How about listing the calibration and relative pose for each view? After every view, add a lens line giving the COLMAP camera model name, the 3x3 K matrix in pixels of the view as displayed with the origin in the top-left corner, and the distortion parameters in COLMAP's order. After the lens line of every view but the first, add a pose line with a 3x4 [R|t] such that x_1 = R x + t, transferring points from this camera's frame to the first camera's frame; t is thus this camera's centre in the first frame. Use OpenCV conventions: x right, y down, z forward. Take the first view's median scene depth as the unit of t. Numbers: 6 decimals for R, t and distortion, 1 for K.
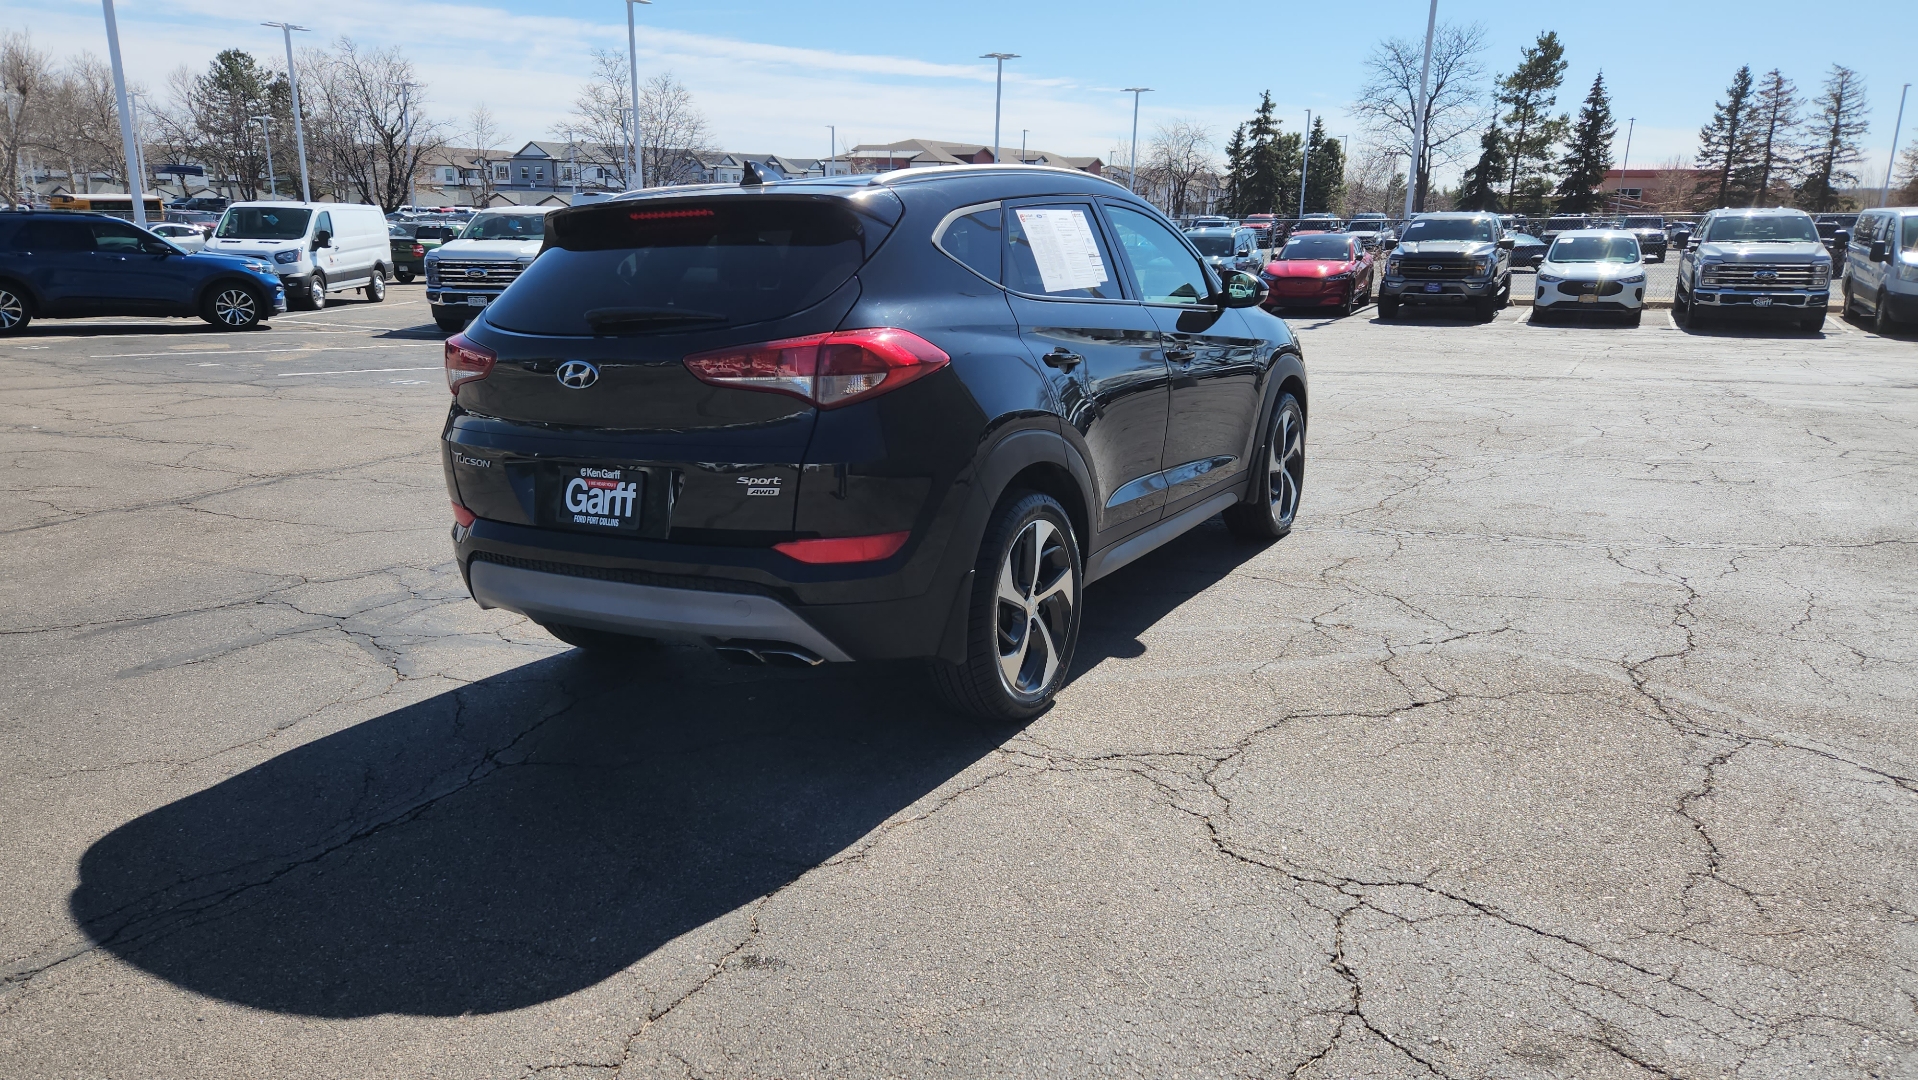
lens RADIAL K [[1287.4, 0, 929.8], [0, 1287.4, 549.4], [0, 0, 1]] dist [0.074298, -0.060195]
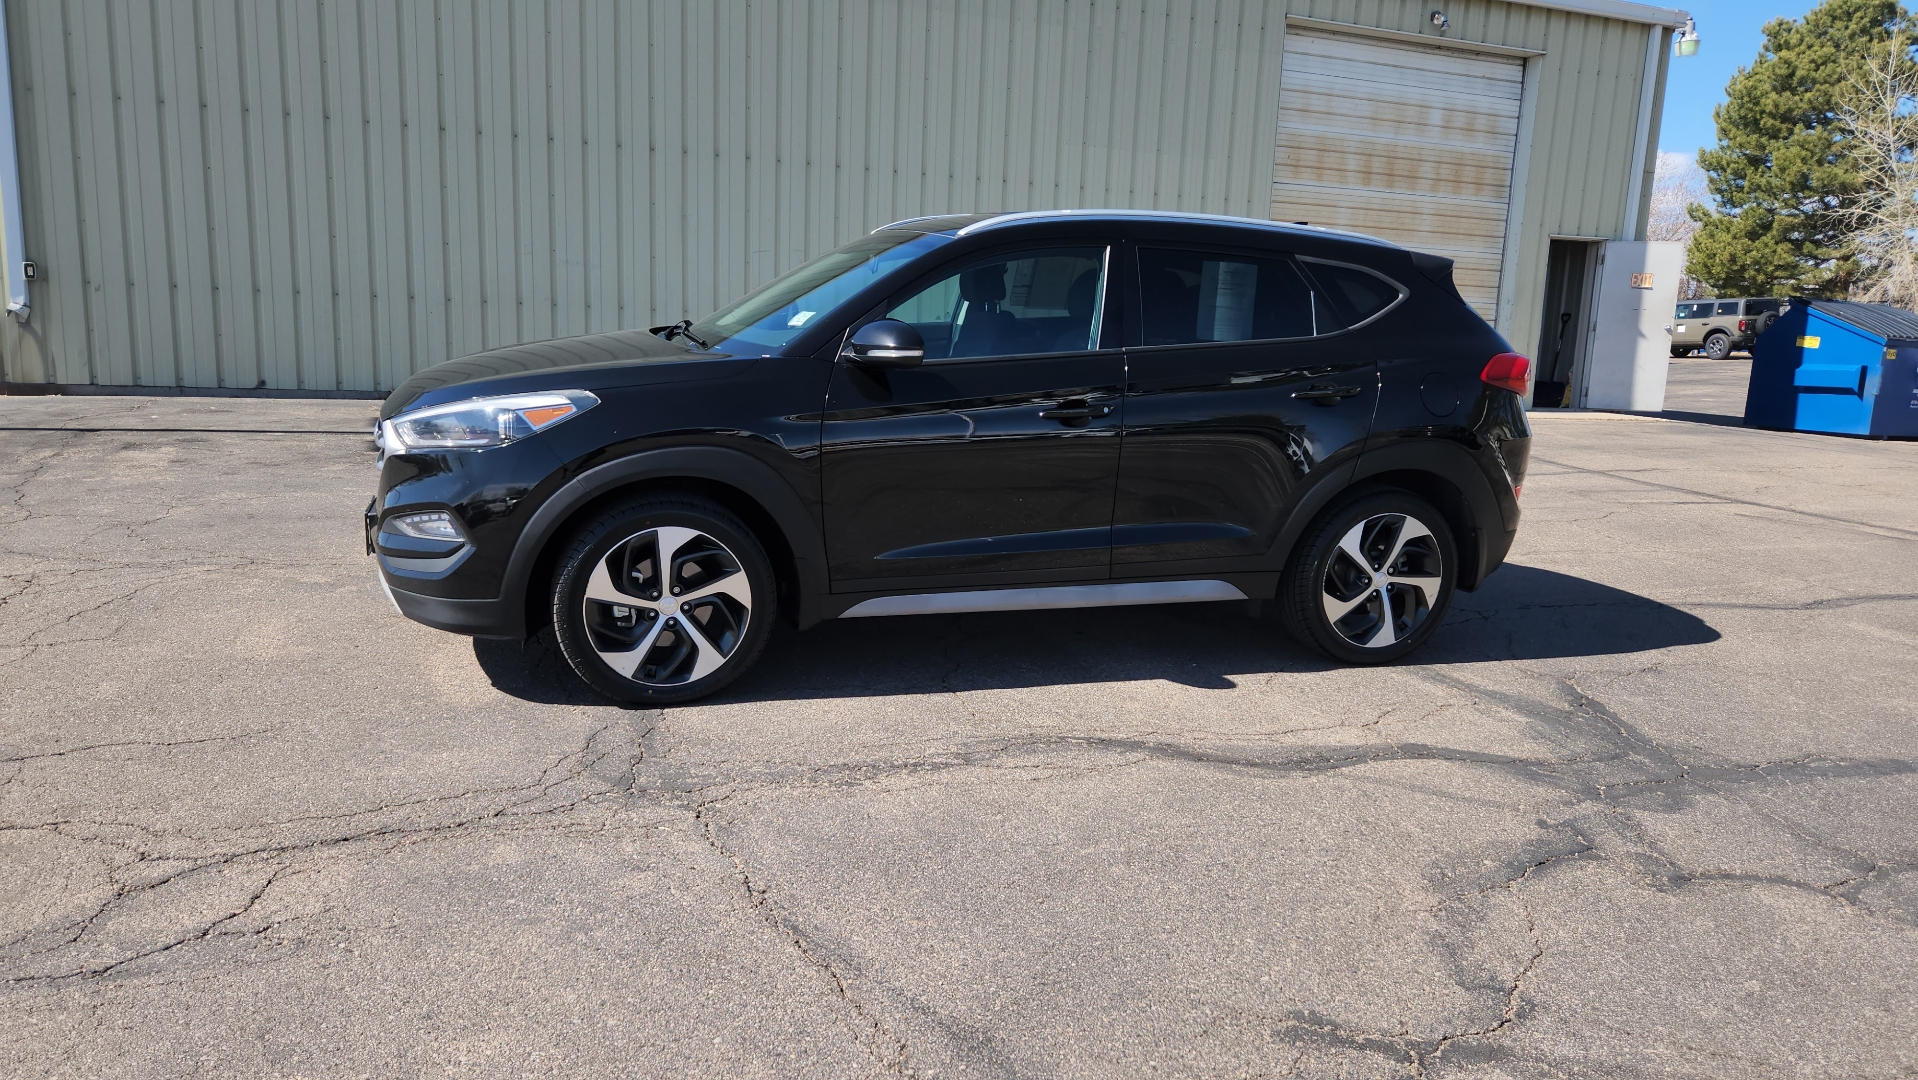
lens RADIAL K [[1280.5, 0, 931.0], [0, 1280.5, 530.1], [0, 0, 1]] dist [0.072828, -0.059445]
pose [[-0.754791, -0.136290, 0.641650, -0.042010], [0.125352, 0.930183, 0.345030, -0.028167], [-0.643877, 0.340858, -0.685010, 0.125450]]
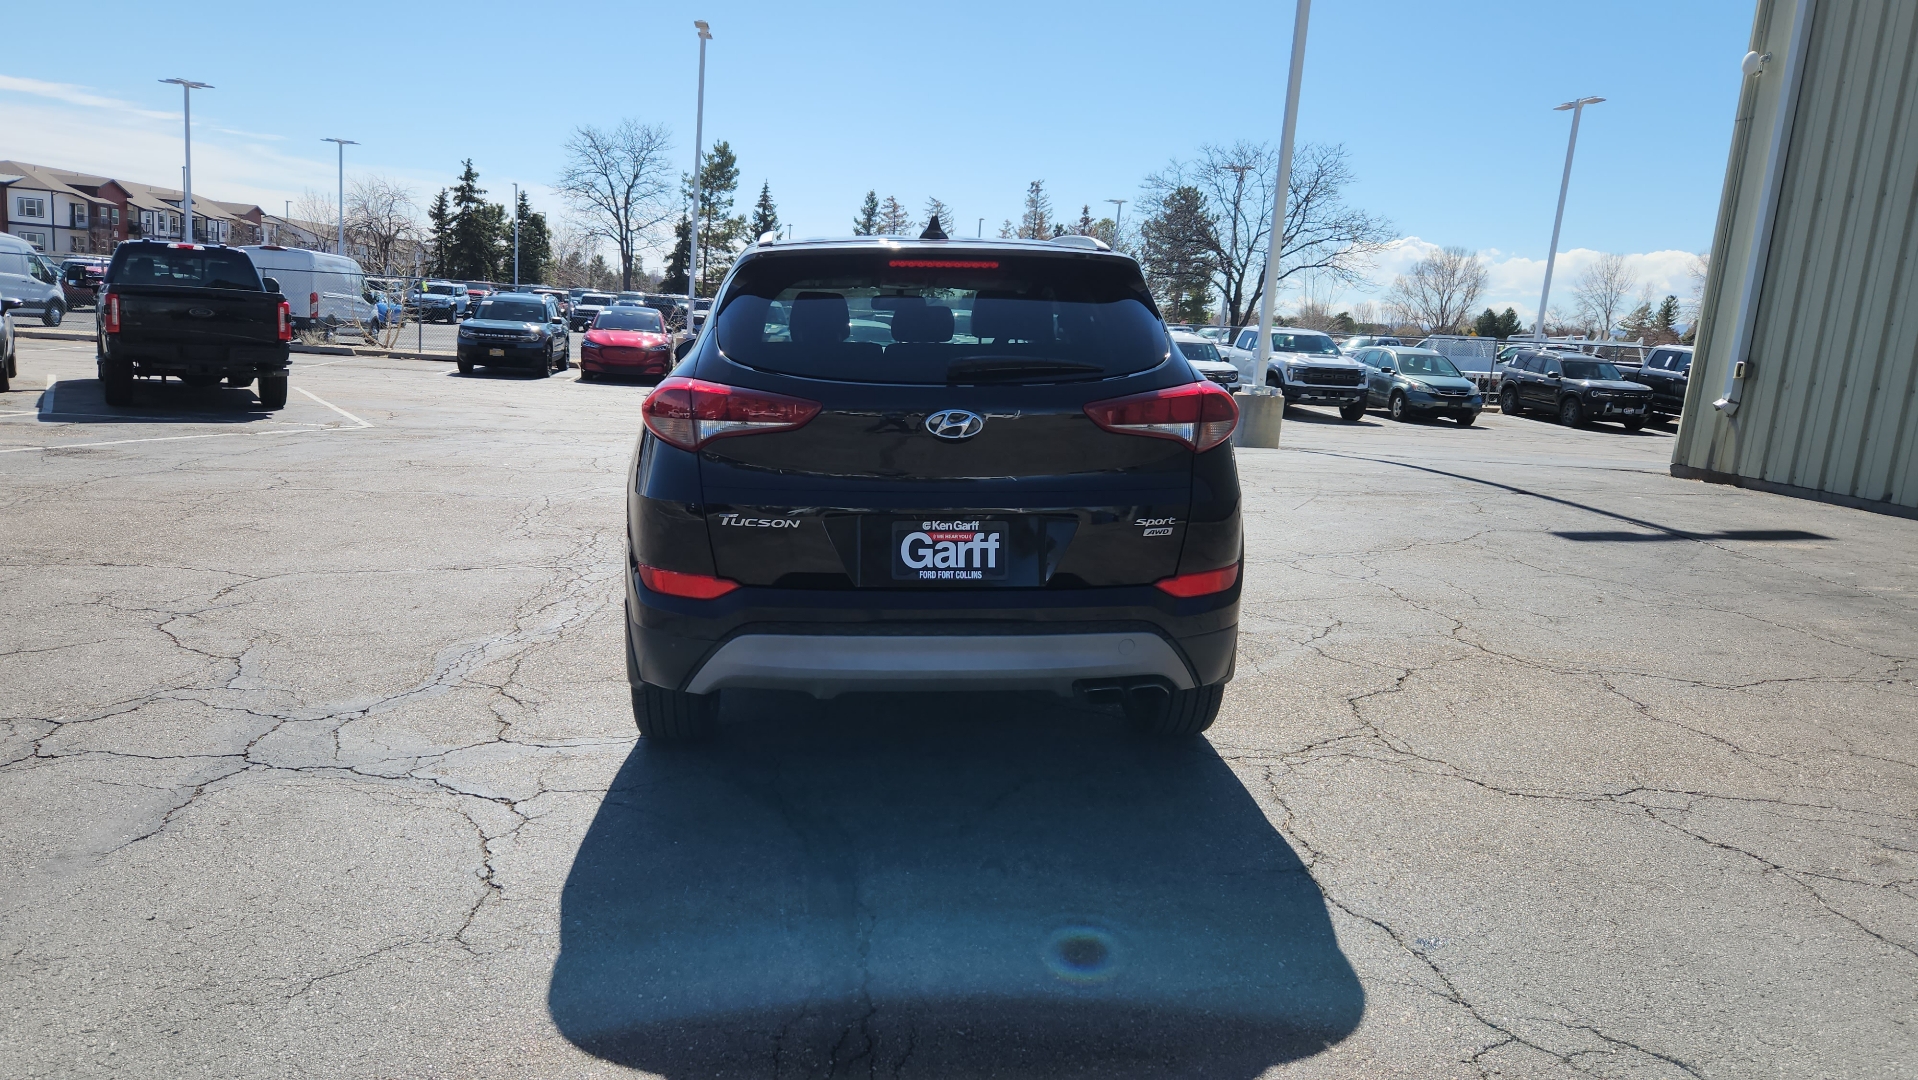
lens RADIAL K [[1281.9, 0, 926.1], [0, 1281.9, 535.0], [0, 0, 1]] dist [0.079061, -0.069475]
pose [[0.820127, -0.050061, 0.569987, -0.039507], [0.085598, 0.995689, -0.035713, -0.000931], [-0.565743, 0.078079, 0.820877, 0.010923]]
